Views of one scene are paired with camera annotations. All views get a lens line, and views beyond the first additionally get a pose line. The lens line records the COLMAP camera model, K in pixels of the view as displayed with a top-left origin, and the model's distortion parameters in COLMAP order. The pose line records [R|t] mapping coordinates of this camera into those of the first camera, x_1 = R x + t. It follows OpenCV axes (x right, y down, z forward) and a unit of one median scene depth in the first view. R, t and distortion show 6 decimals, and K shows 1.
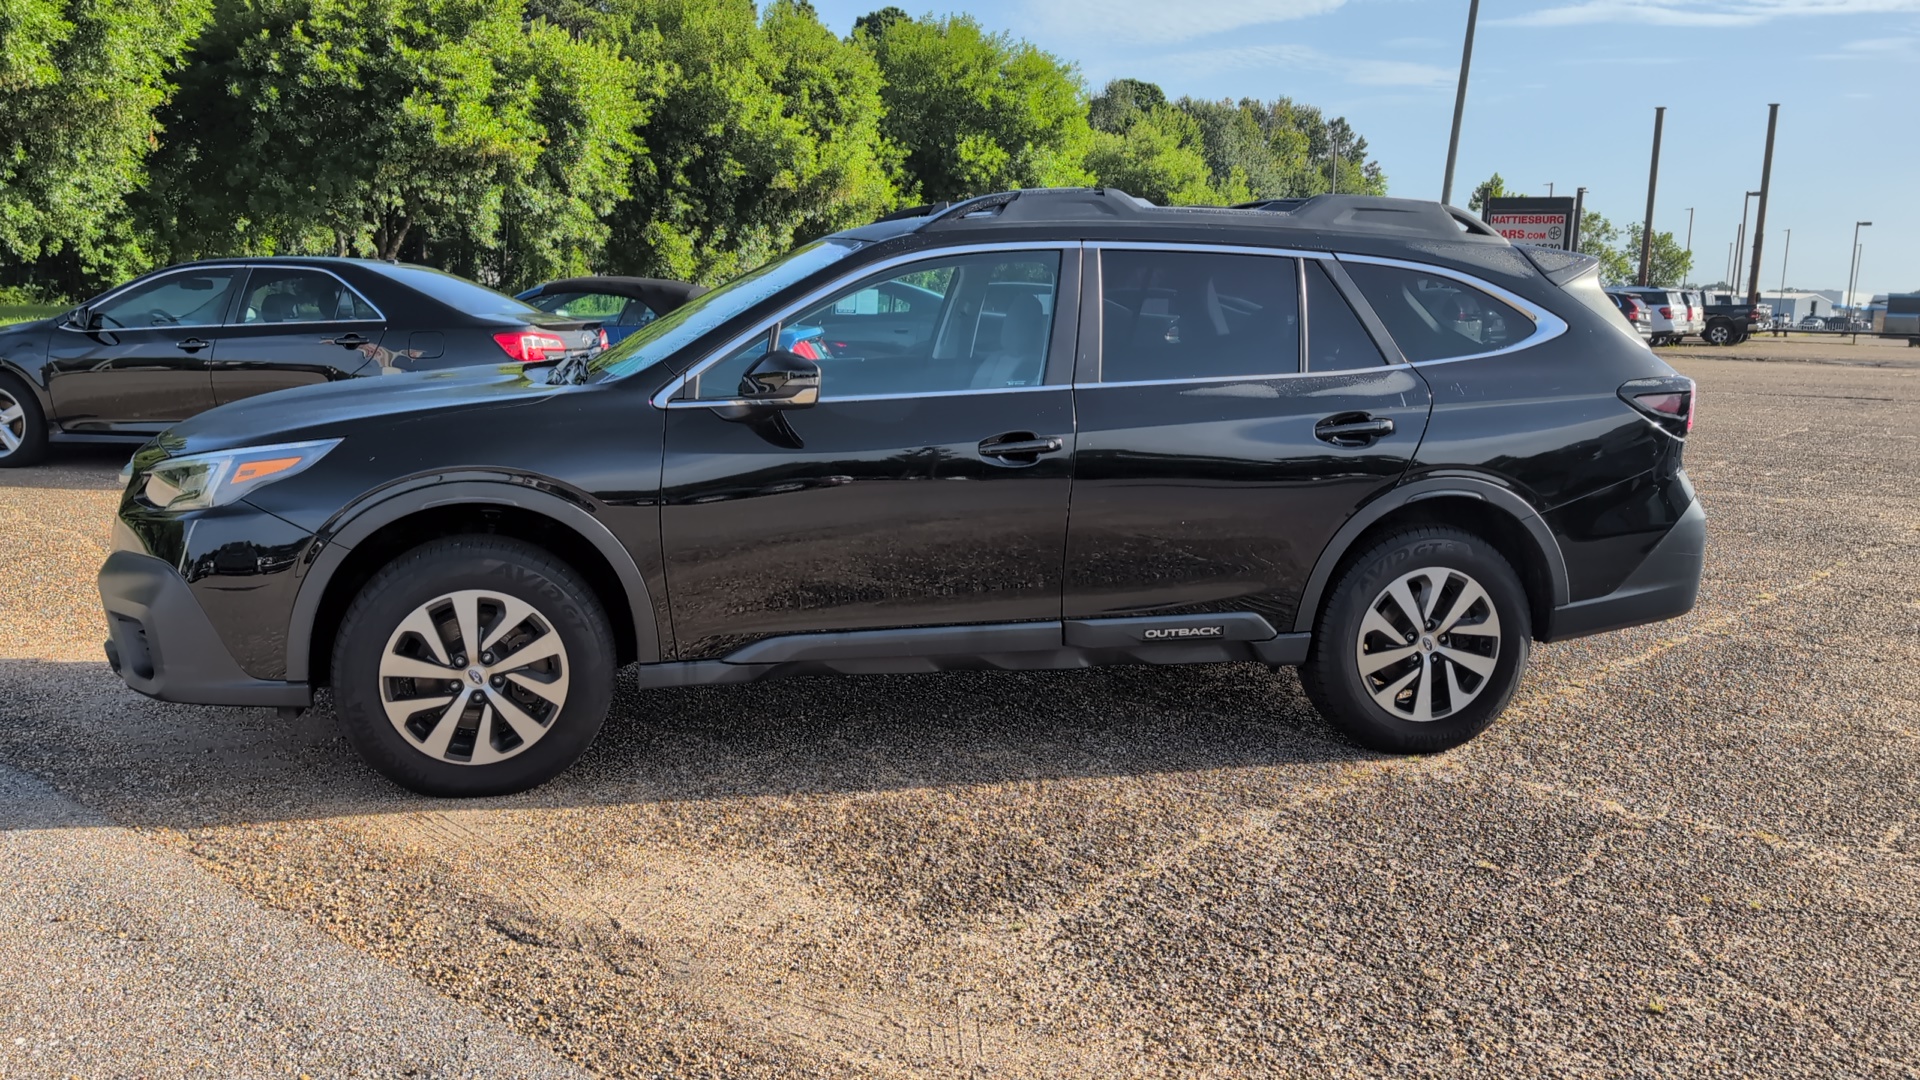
lens RADIAL K [[1602.8, 0, 953.0], [0, 1602.8, 540.9], [0, 0, 1]] dist [0.028229, -0.033432]
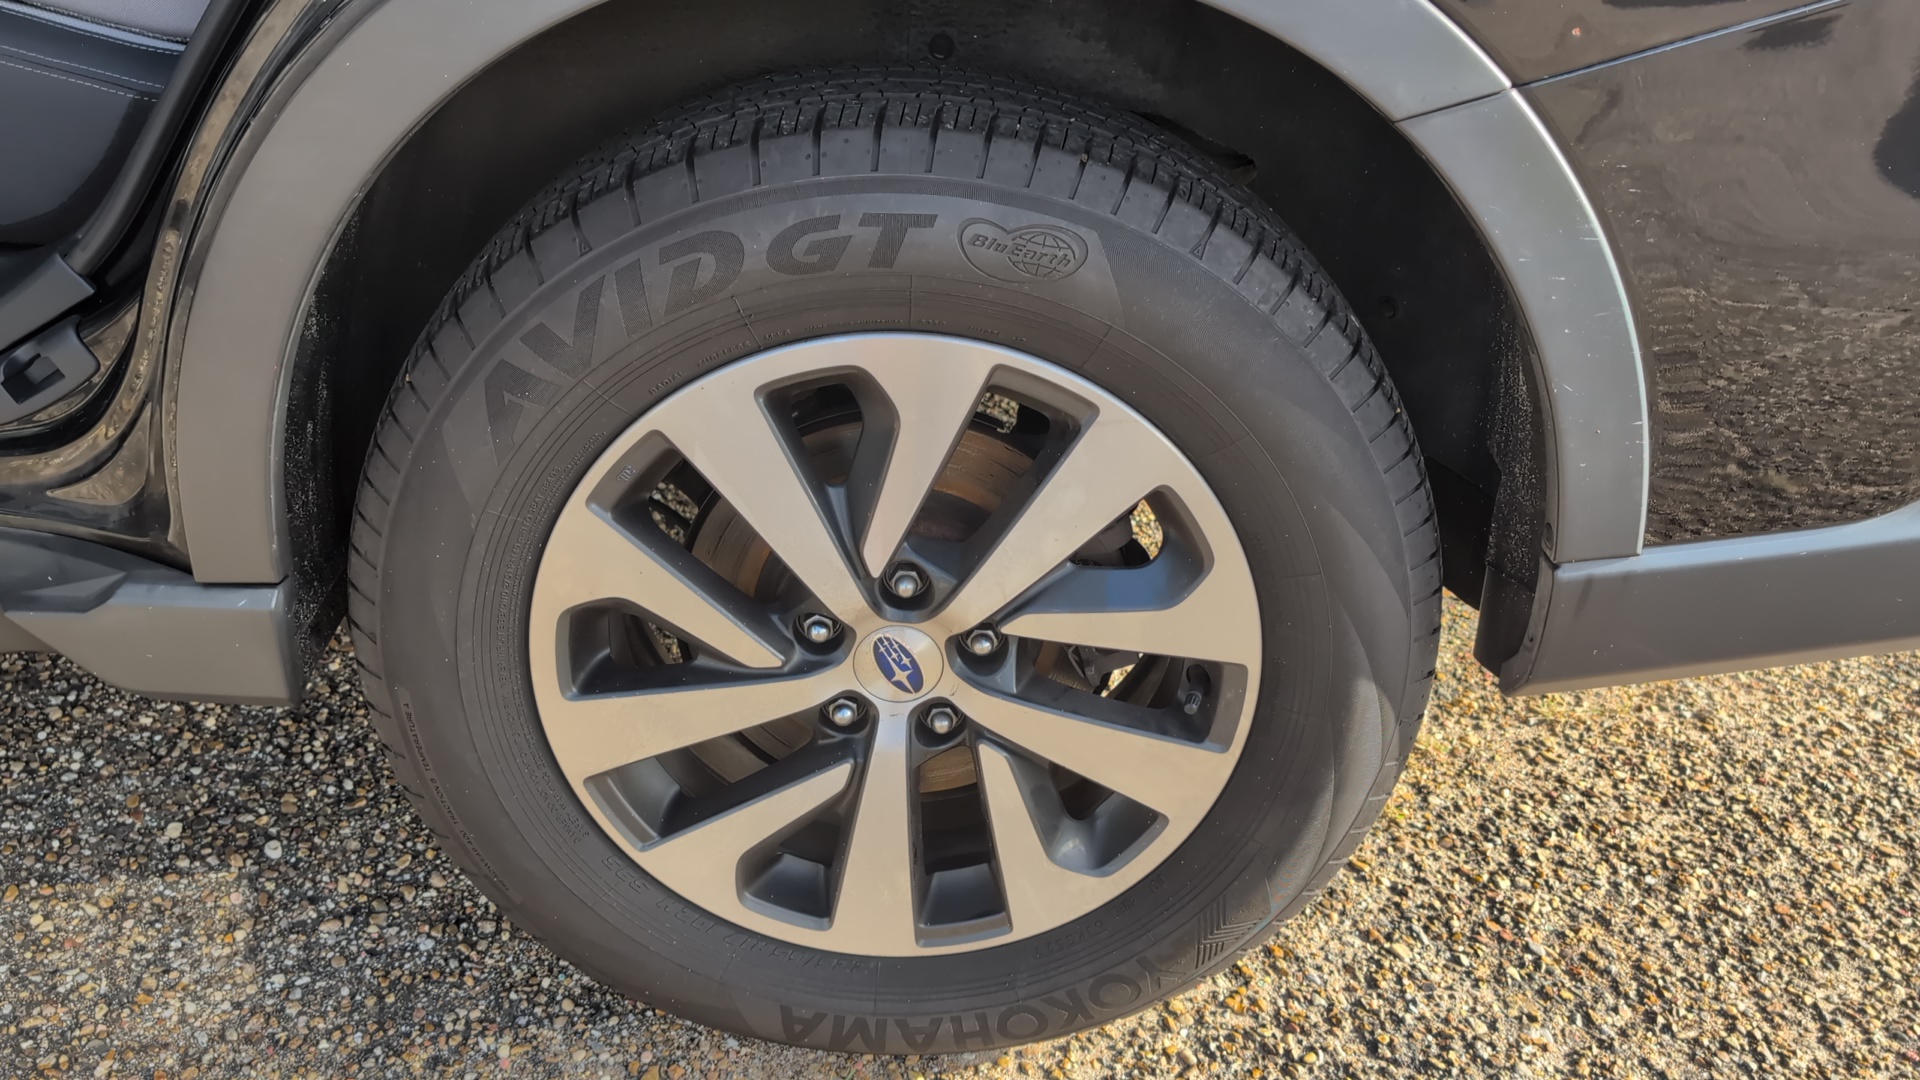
lens RADIAL K [[1602.8, 0, 967.2], [0, 1602.8, 551.7], [0, 0, 1]] dist [0.028229, -0.033432]
pose [[0.973745, 0.131739, -0.185650, 0.054288], [-0.061633, 0.937643, 0.342092, -0.004081], [0.219141, -0.321668, 0.921145, 0.127515]]
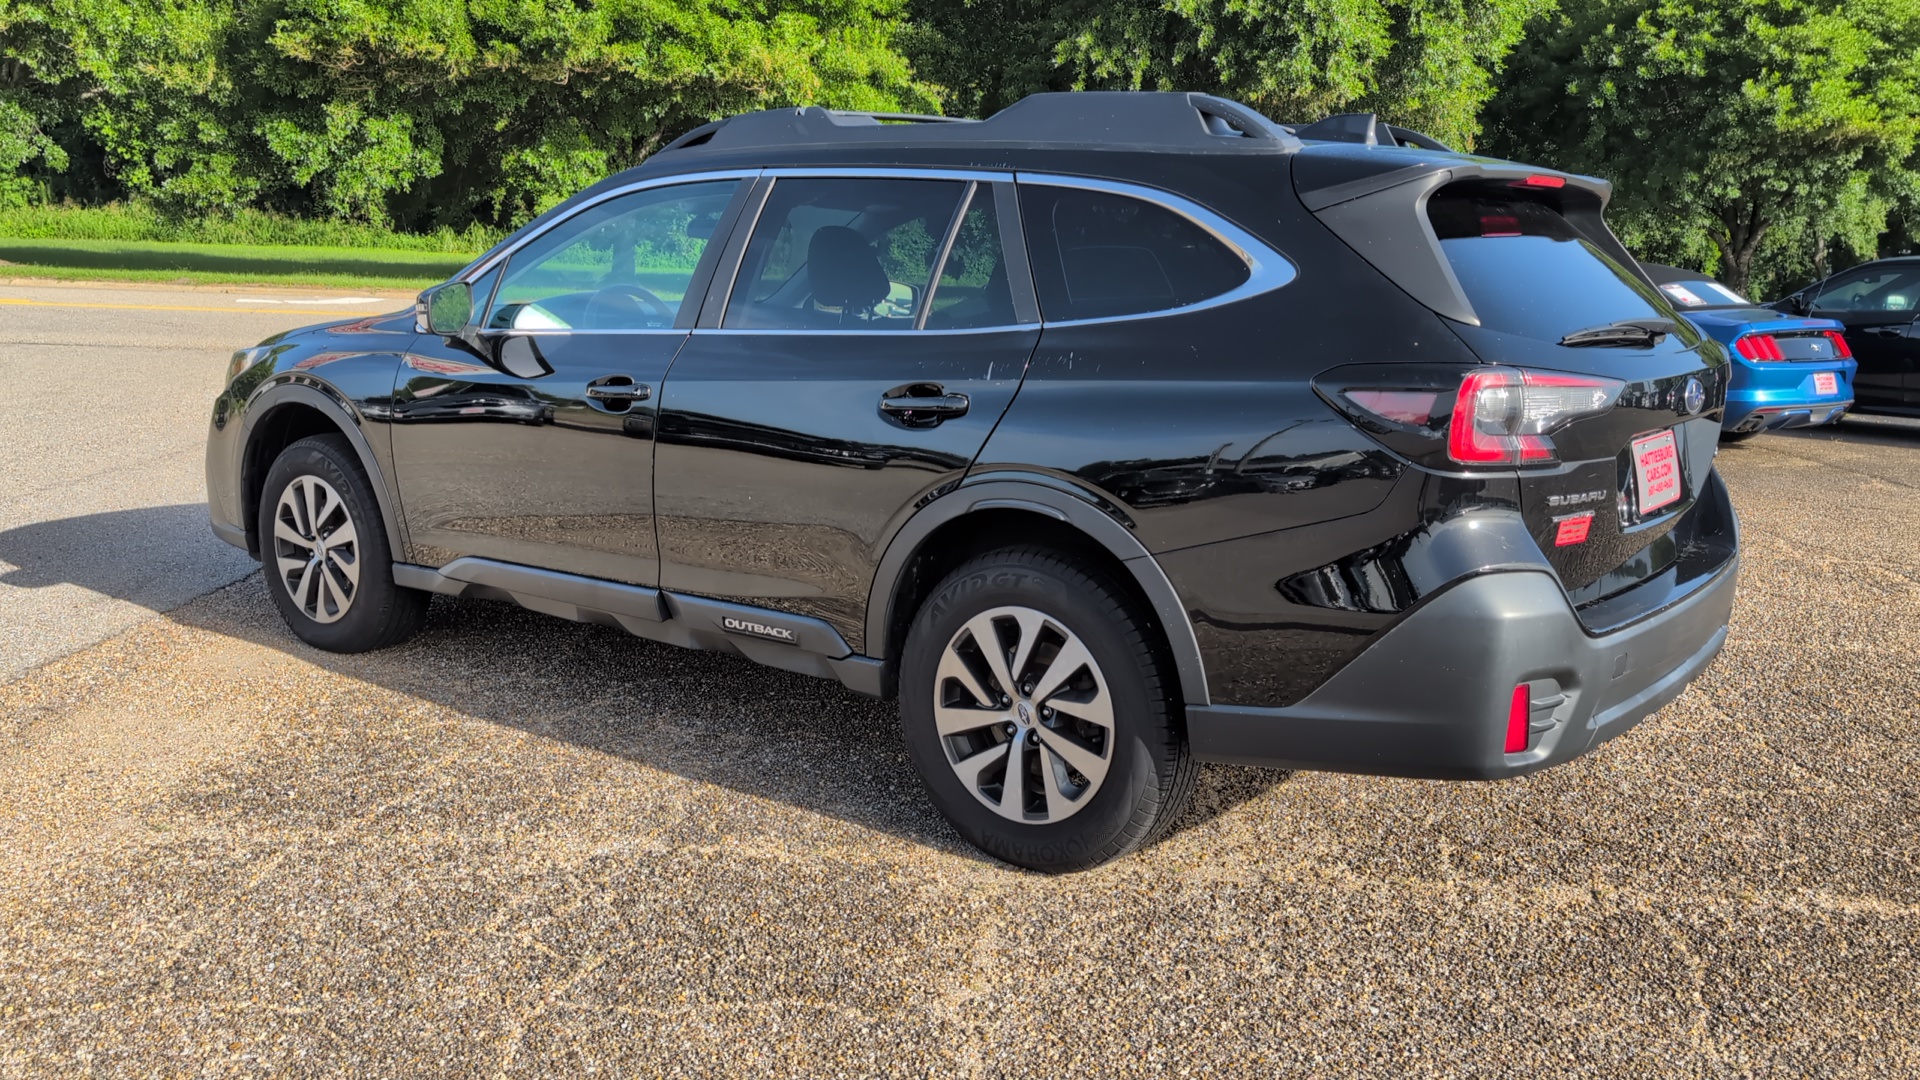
lens RADIAL K [[1602.8, 0, 973.6], [0, 1602.8, 548.3], [0, 0, 1]] dist [0.028229, -0.033432]
pose [[0.629862, 0.135041, -0.764877, 0.129604], [-0.134465, 0.988859, 0.063856, -0.008203], [0.764979, 0.062629, 0.641003, 0.082191]]
